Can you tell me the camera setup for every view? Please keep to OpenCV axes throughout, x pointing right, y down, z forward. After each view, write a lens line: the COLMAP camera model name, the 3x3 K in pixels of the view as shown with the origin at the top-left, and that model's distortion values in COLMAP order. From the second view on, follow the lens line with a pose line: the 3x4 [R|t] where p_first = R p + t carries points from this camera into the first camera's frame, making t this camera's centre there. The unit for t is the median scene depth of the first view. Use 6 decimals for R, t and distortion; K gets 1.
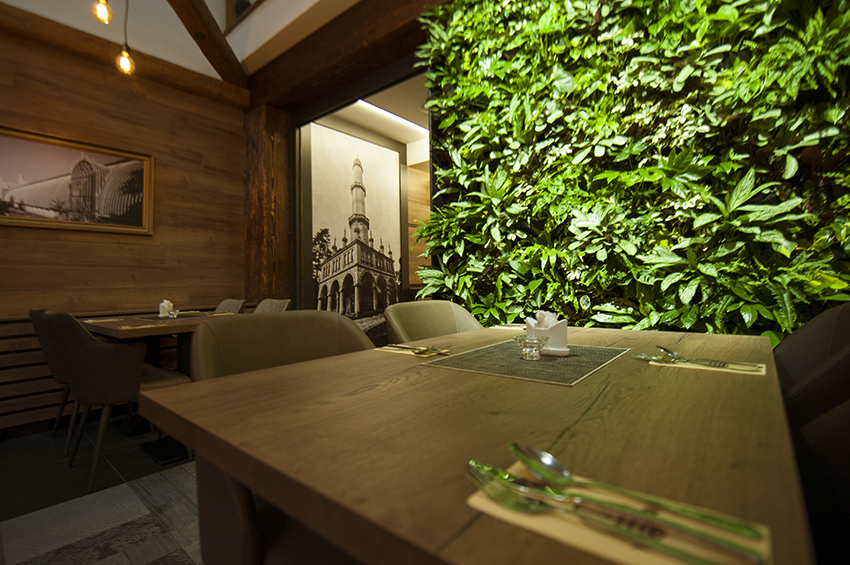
lens RADIAL K [[404.1, 0, 419.2], [0, 404.1, 258.6], [0, 0, 1]] dist [-0.019750, -0.000542]
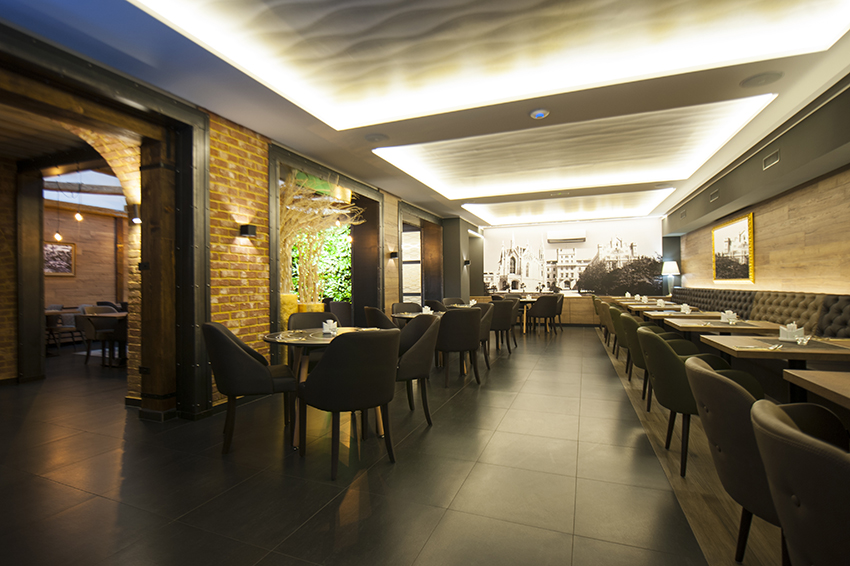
lens RADIAL K [[418.4, 0, 425.0], [0, 418.4, 283.0], [0, 0, 1]] dist [-0.002544, -0.000456]
pose [[0.941328, 0.020171, 0.336891, -0.110218], [-0.038824, 0.998057, 0.048724, -0.274036], [-0.335254, -0.058945, 0.940282, -3.132665]]
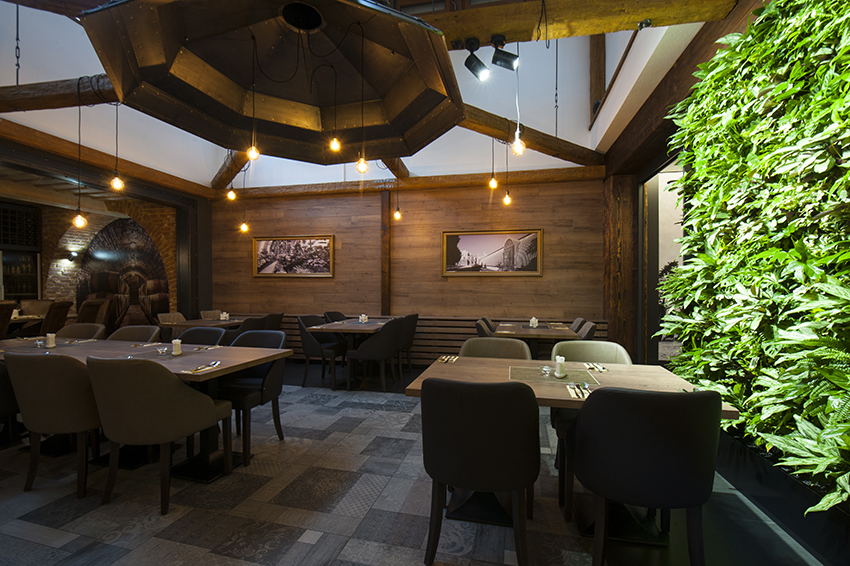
lens RADIAL K [[370.1, 0, 422.7], [0, 370.1, 290.7], [0, 0, 1]] dist [-0.016294, -0.000082]
pose [[0.439146, 0.036309, -0.897682, 0.566533], [0.042086, 0.997255, 0.060925, -0.120837], [0.897429, -0.064535, 0.436412, -0.165004]]
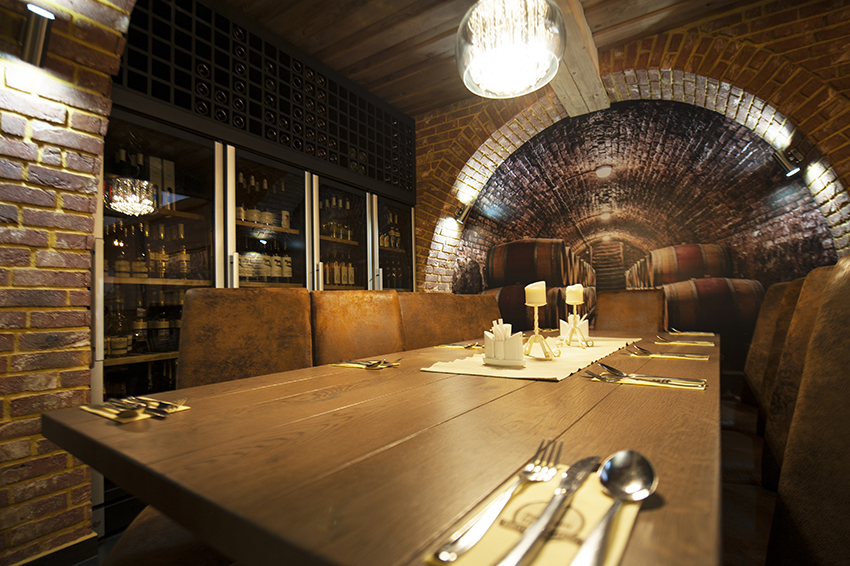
lens RADIAL K [[418.4, 0, 425.0], [0, 418.4, 283.0], [0, 0, 1]] dist [-0.002544, -0.000456]
pose [[0.102792, -0.019997, -0.994502, -1.184382], [0.086017, 0.996231, -0.011141, -0.072232], [0.990977, -0.084399, 0.104125, -1.369444]]
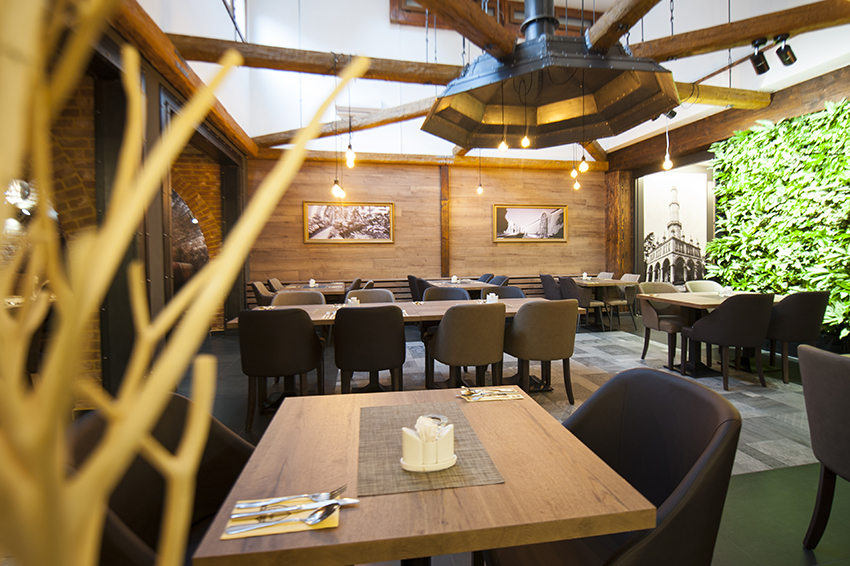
lens RADIAL K [[404.1, 0, 419.2], [0, 404.1, 259.1], [0, 0, 1]] dist [-0.019750, -0.000542]
pose [[0.760632, 0.032888, -0.648350, 0.176118], [0.028688, 0.996037, 0.084181, -0.187432], [0.648550, -0.082631, 0.756674, -1.328632]]
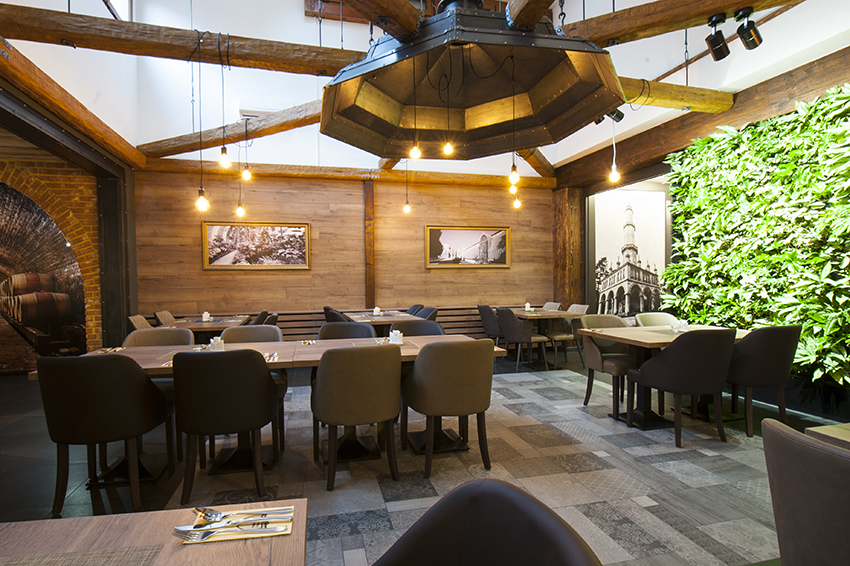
lens RADIAL K [[429.5, 0, 387.6], [0, 429.5, 288.7], [0, 0, 1]] dist [-0.017670, -0.000456]
pose [[0.782083, 0.032749, -0.622313, 0.191859], [0.028286, 0.995723, 0.087948, -0.170506], [0.622532, -0.086385, 0.777812, -1.101047]]
